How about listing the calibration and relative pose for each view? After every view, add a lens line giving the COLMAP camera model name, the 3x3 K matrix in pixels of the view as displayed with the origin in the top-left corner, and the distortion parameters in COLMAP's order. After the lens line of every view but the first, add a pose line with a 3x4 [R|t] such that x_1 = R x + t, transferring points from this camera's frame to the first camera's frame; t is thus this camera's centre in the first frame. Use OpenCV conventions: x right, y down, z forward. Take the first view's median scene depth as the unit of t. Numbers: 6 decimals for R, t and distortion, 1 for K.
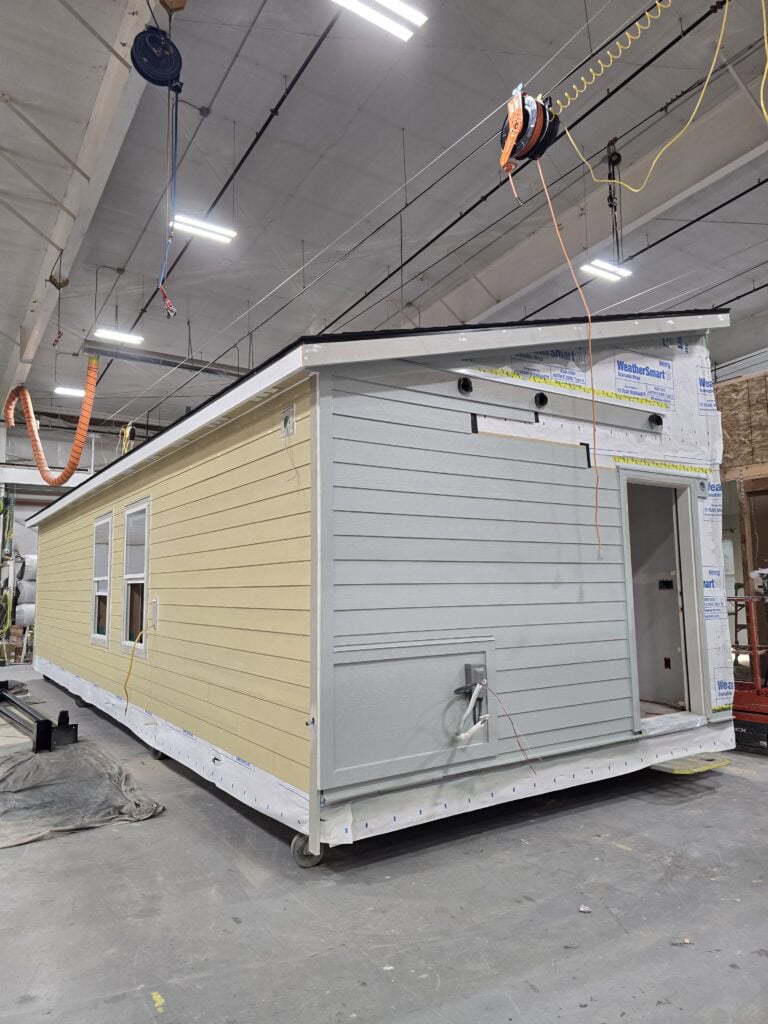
lens RADIAL K [[682.2, 0, 384.0], [0, 682.2, 512.0], [0, 0, 1]] dist [0.092172, -0.111380]
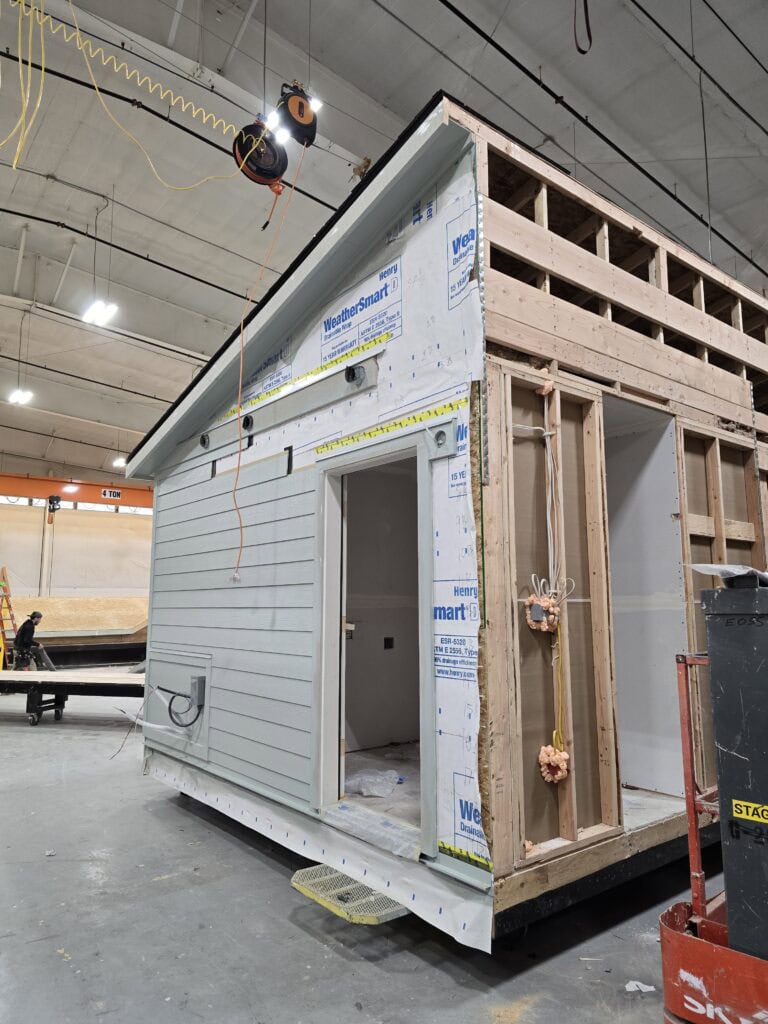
lens RADIAL K [[682.2, 0, 384.0], [0, 682.2, 512.0], [0, 0, 1]] dist [0.092172, -0.111380]
pose [[0.086474, -0.121123, -0.988864, 1.149162], [0.107798, 0.987892, -0.111577, 0.091330], [0.990405, -0.096949, 0.098484, 1.028408]]
